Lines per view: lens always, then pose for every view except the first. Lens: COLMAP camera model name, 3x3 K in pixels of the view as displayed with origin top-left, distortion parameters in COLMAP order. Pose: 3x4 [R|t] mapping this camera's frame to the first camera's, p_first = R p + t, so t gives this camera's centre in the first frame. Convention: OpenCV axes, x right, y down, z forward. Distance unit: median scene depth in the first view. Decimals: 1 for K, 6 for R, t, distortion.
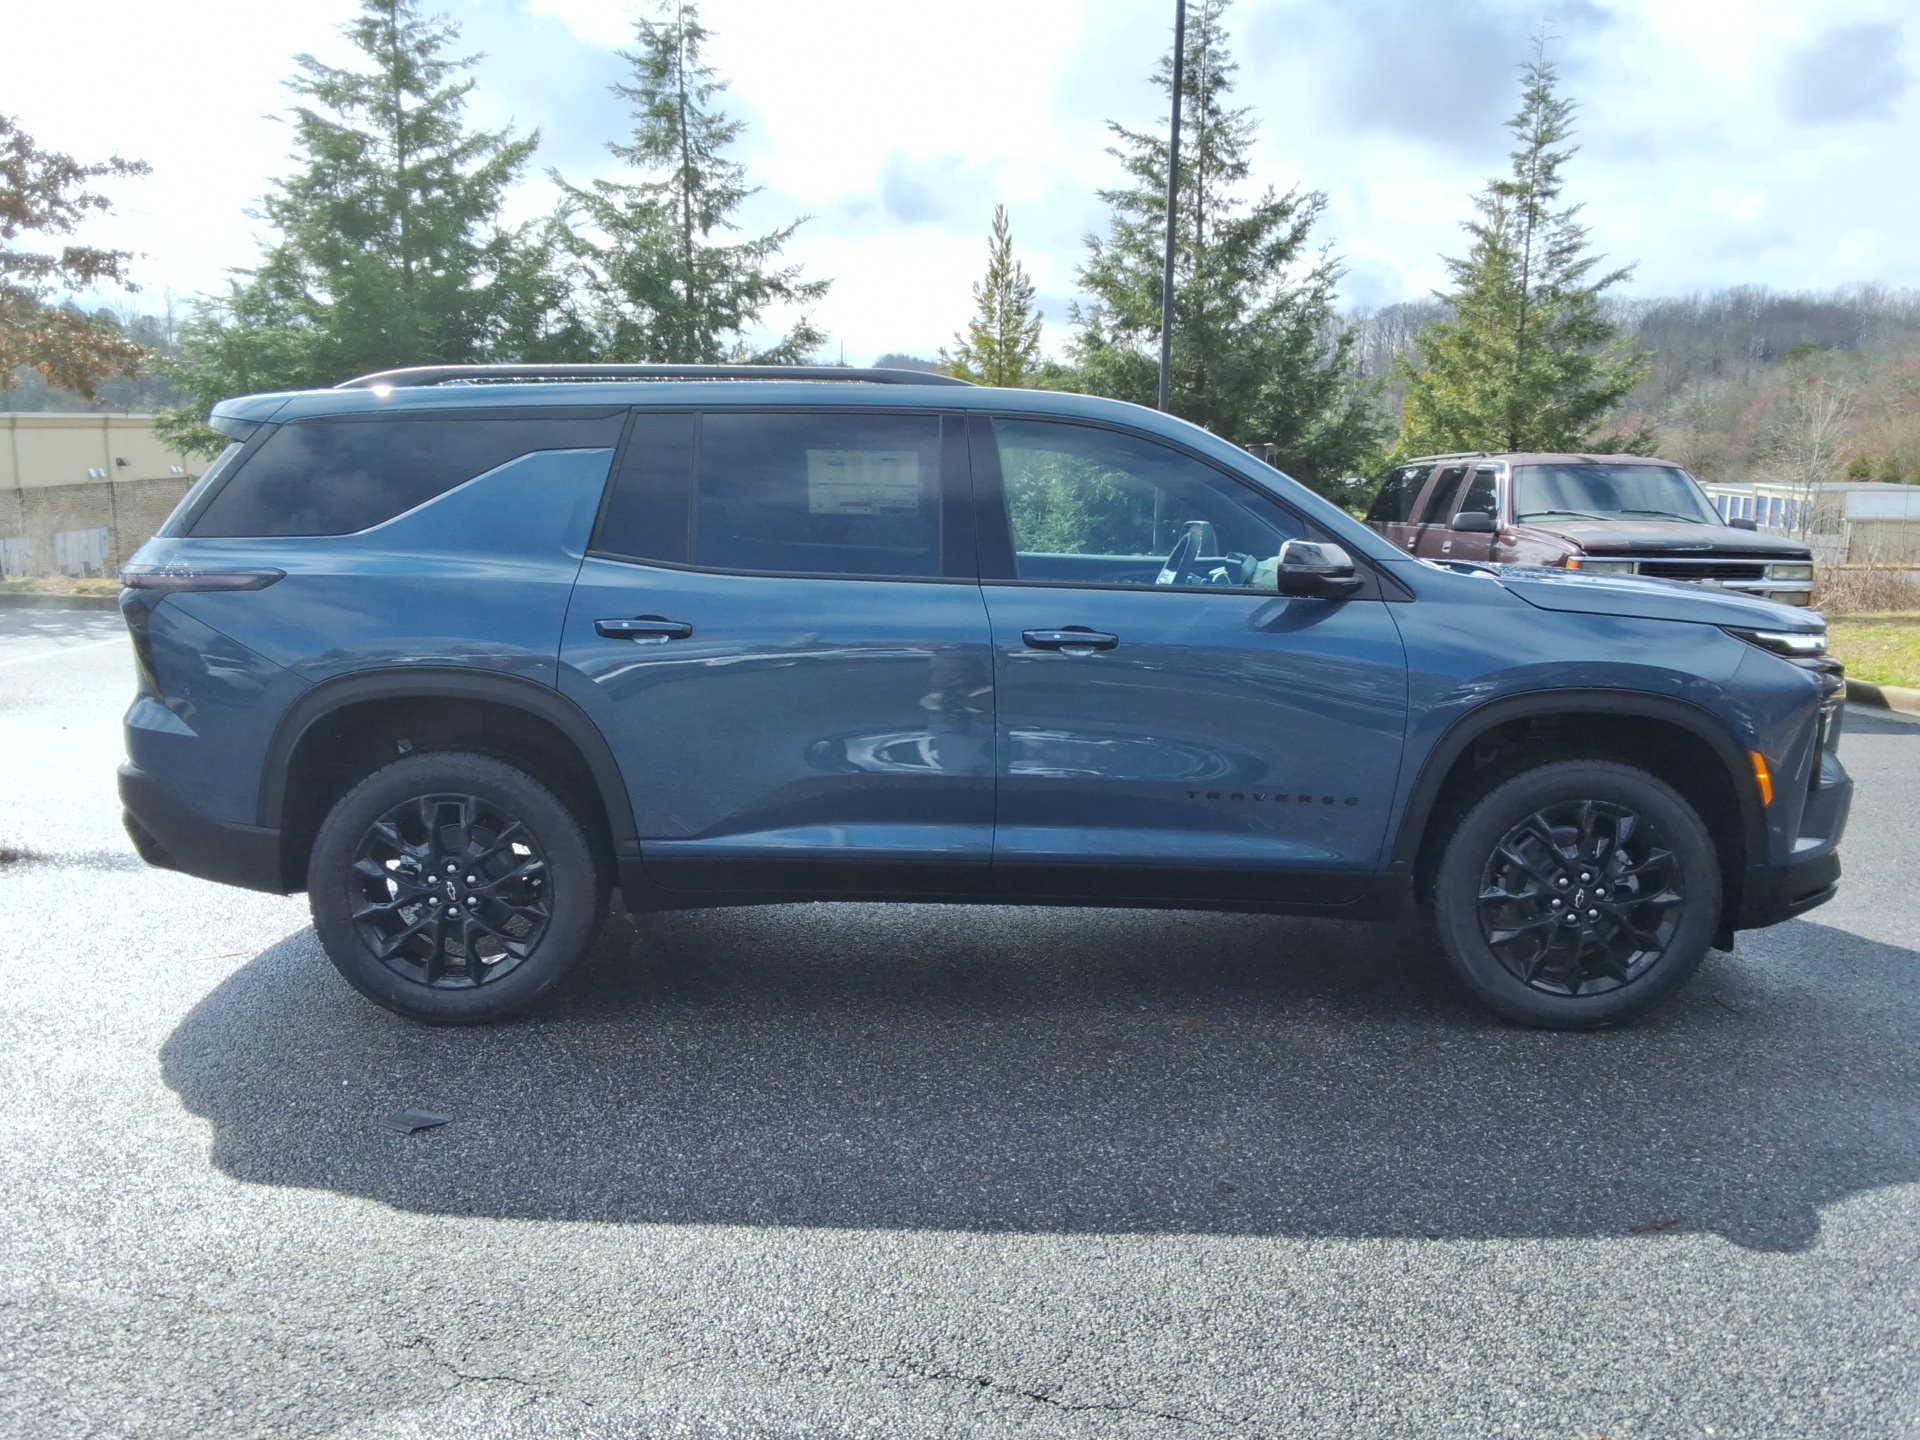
lens RADIAL K [[1541.6, 0, 949.1], [0, 1541.6, 724.8], [0, 0, 1]] dist [0.092976, -0.133712]
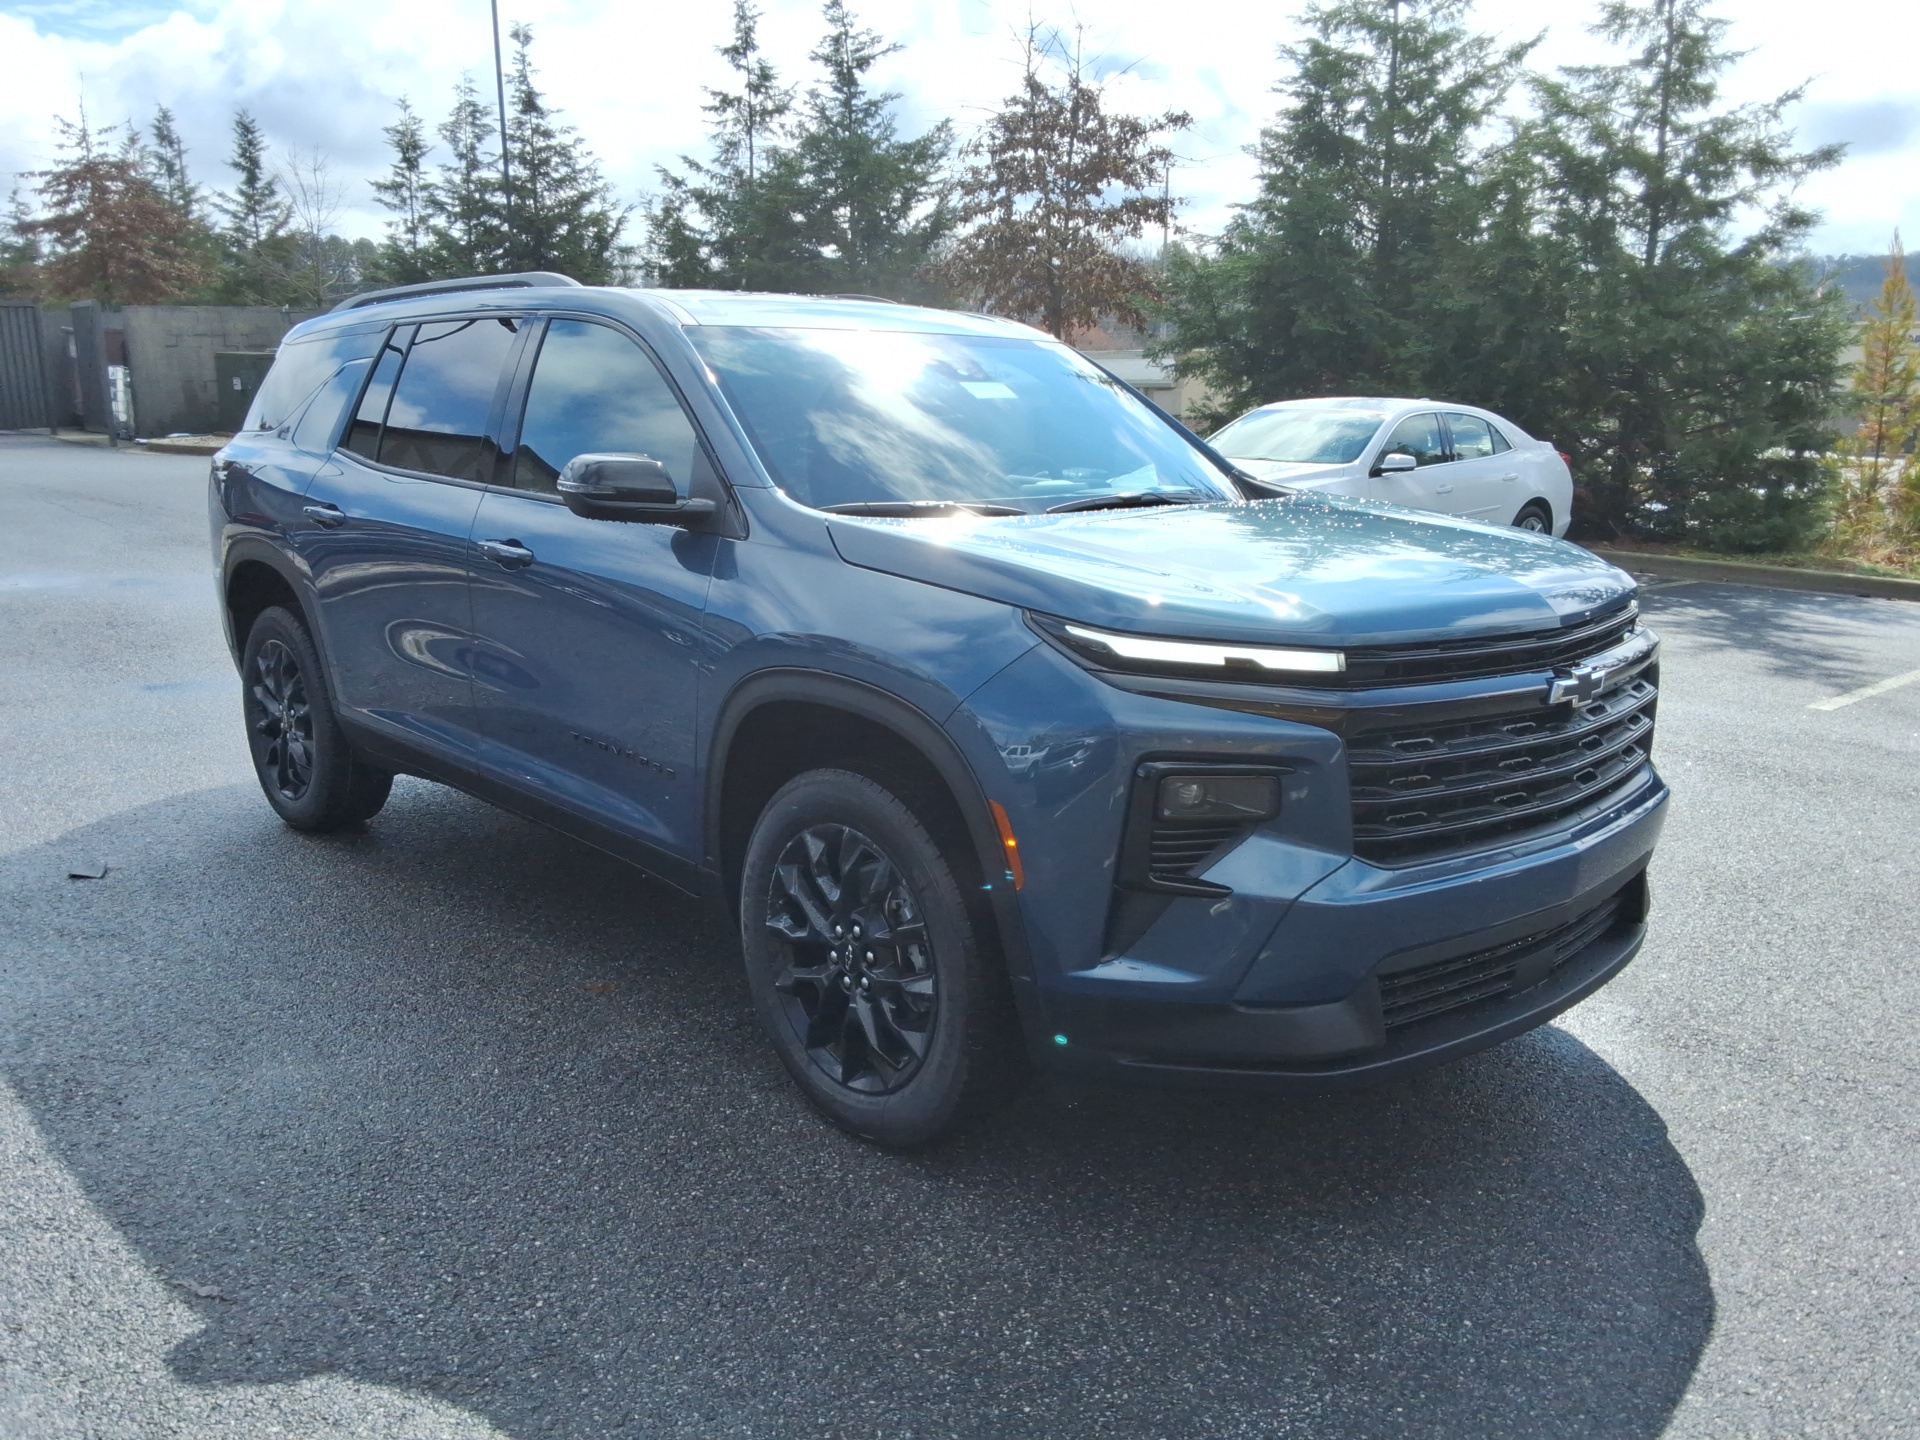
lens RADIAL K [[1541.6, 0, 961.4], [0, 1541.6, 704.4], [0, 0, 1]] dist [0.092976, -0.133712]
pose [[0.695245, 0.137667, -0.705466, 0.215436], [-0.113303, 0.990206, 0.081571, -0.016973], [0.709787, 0.023219, 0.704034, 0.118381]]
